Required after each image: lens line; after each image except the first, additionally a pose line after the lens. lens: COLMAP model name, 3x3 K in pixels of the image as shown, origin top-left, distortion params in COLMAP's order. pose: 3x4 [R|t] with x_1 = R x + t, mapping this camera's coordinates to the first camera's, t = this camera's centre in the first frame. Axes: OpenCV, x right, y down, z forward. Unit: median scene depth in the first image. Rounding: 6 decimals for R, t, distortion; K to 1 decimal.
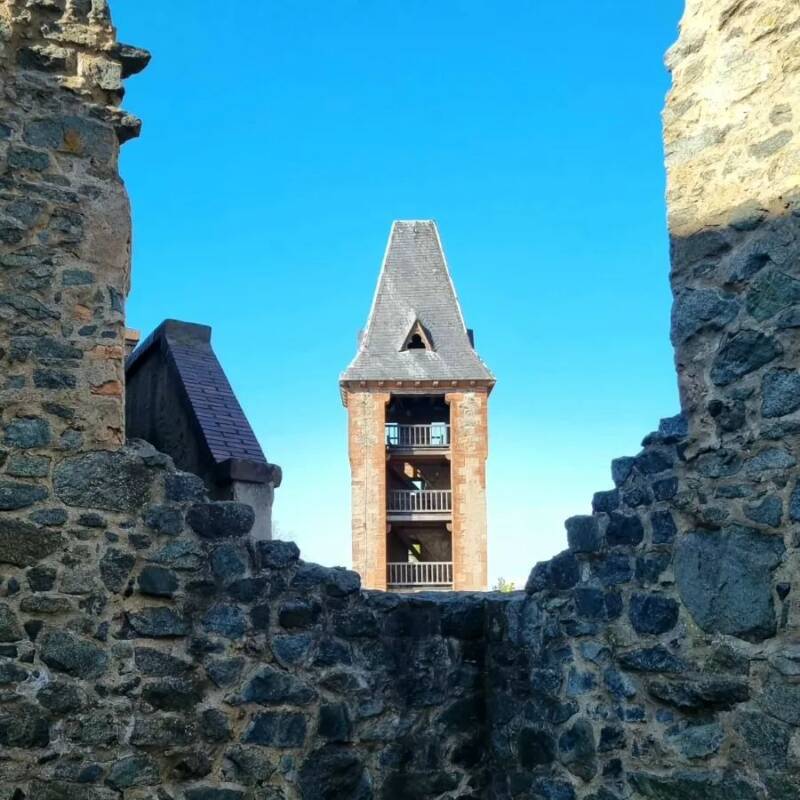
lens RADIAL K [[1172.5, 0, 398.8], [0, 1172.5, 399.9], [0, 0, 1]] dist [0.034182, 0.000000]
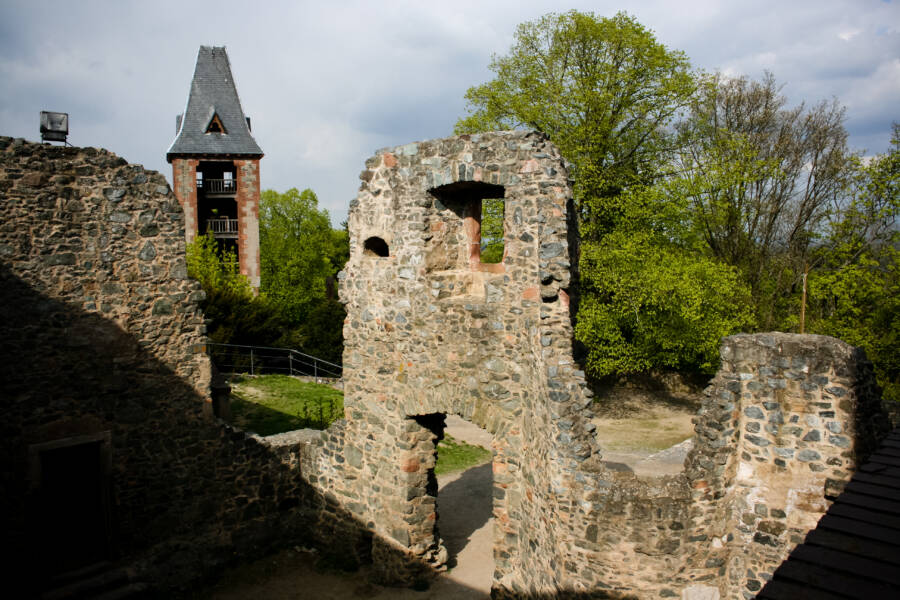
lens RADIAL K [[732.1, 0, 448.0], [0, 732.1, 300.9], [0, 0, 1]] dist [-0.105502, -0.001414]
pose [[0.944660, -0.031665, 0.326519, -0.264897], [-0.042881, 0.974872, 0.218599, -0.941439], [-0.325236, -0.220503, 0.919565, -1.459236]]
